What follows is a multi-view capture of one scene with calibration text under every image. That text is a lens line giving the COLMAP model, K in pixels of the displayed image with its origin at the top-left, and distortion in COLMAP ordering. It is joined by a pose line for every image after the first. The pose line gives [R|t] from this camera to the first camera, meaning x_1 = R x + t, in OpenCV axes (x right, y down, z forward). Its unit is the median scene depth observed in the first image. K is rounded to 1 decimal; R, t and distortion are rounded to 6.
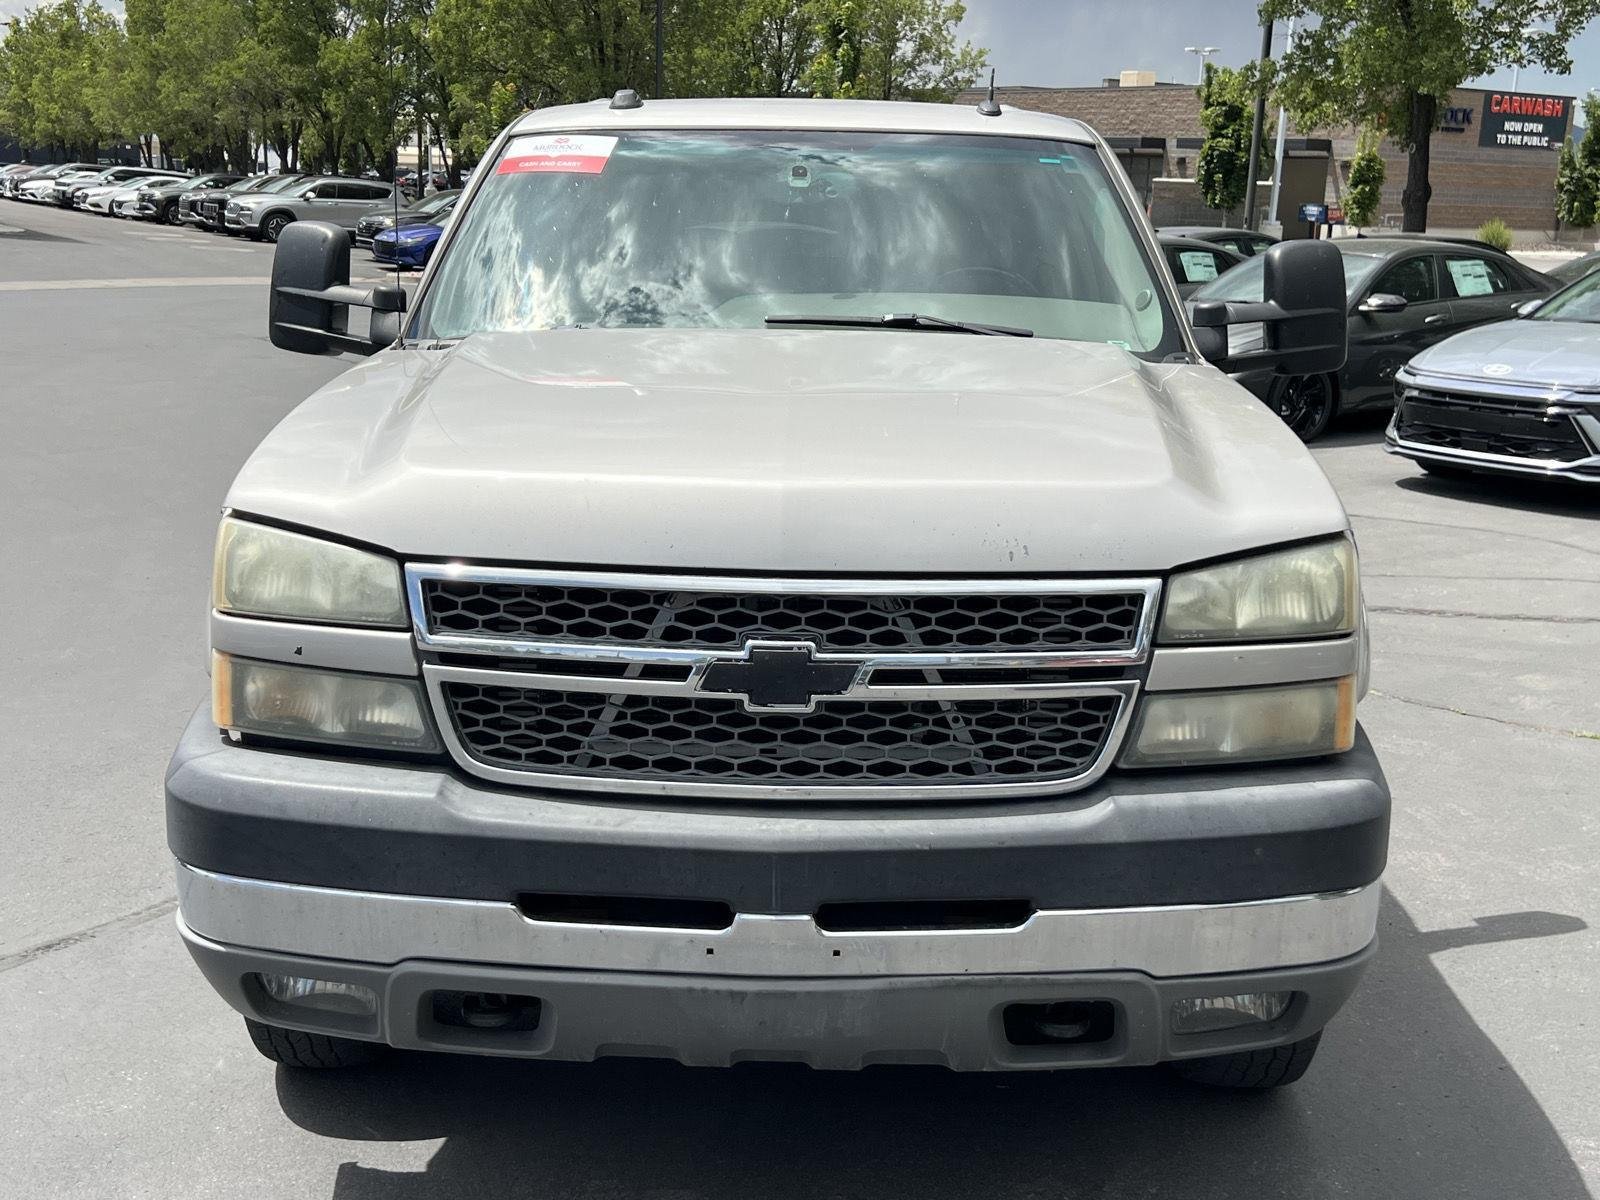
lens RADIAL K [[1747.9, 0, 747.3], [0, 1747.9, 603.2], [0, 0, 1]] dist [0.060673, -0.074397]
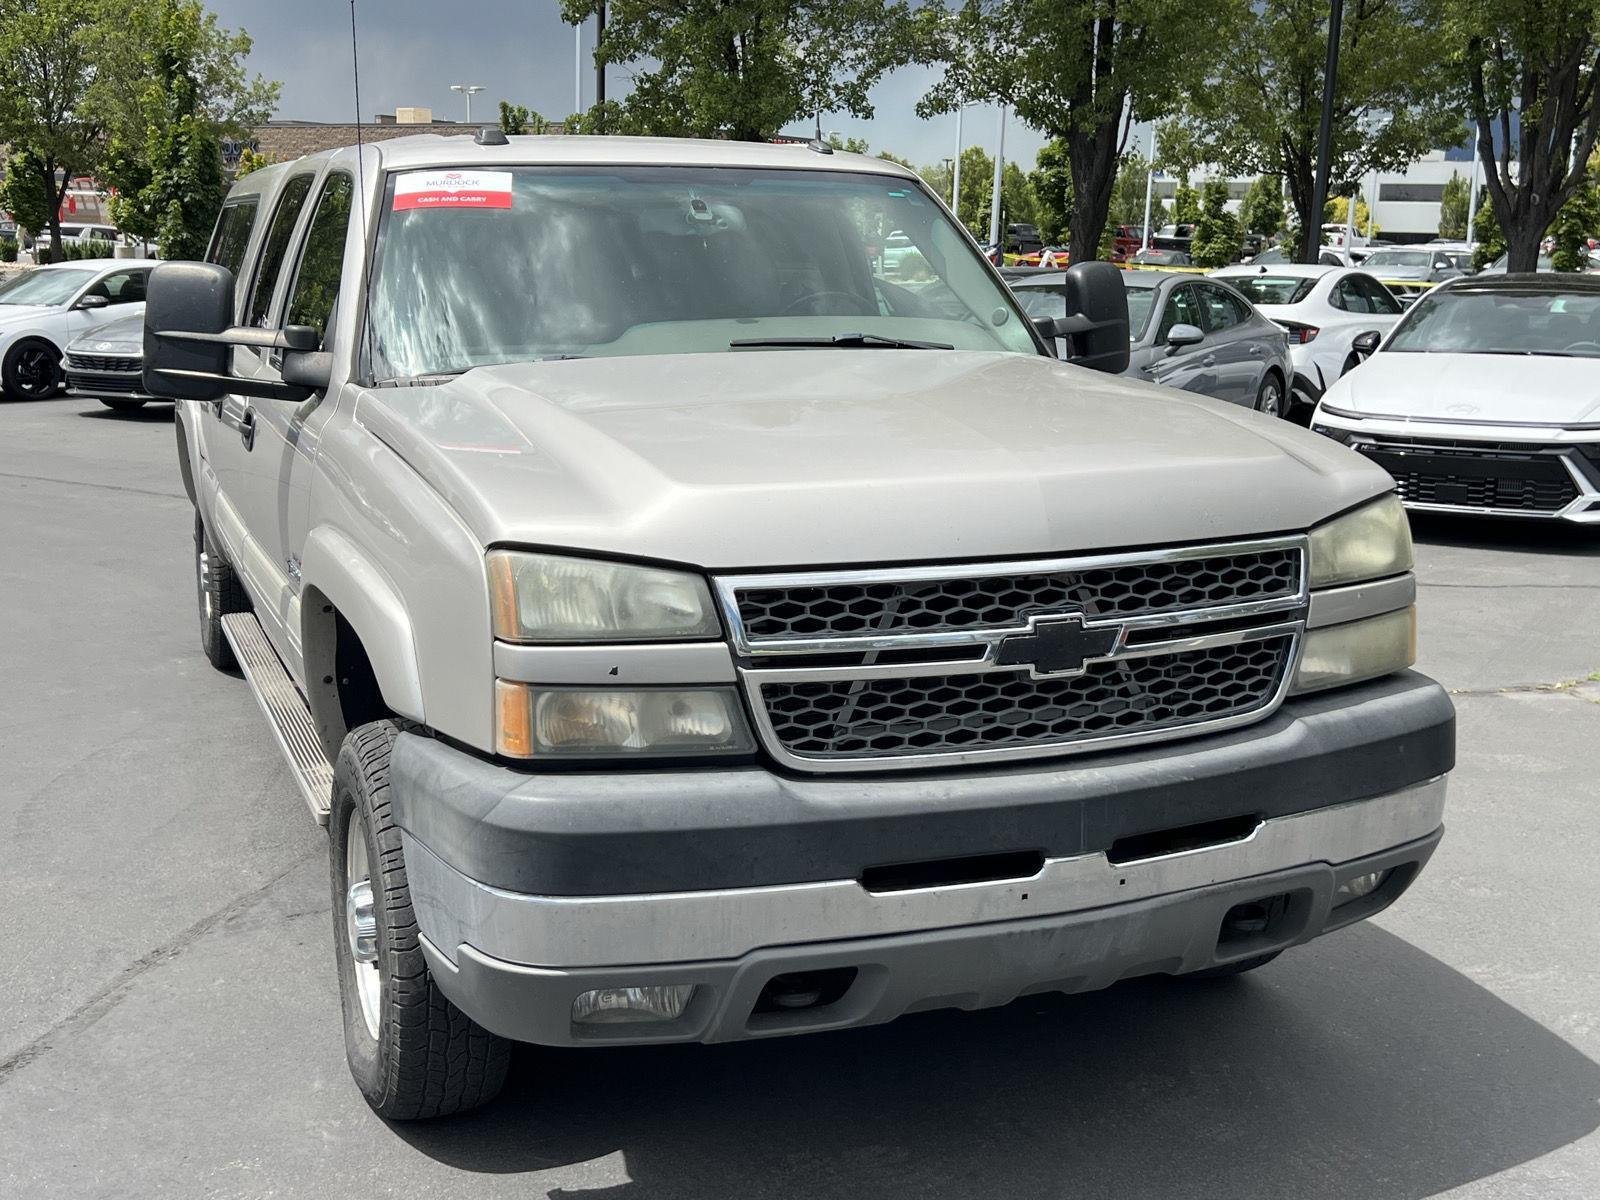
lens RADIAL K [[1747.9, 0, 747.3], [0, 1747.9, 603.2], [0, 0, 1]] dist [0.060673, -0.074397]
pose [[0.928044, -0.090634, 0.361275, -0.560216], [0.097460, 0.995239, -0.000677, -0.004196], [-0.359493, 0.035838, 0.932459, 0.013052]]
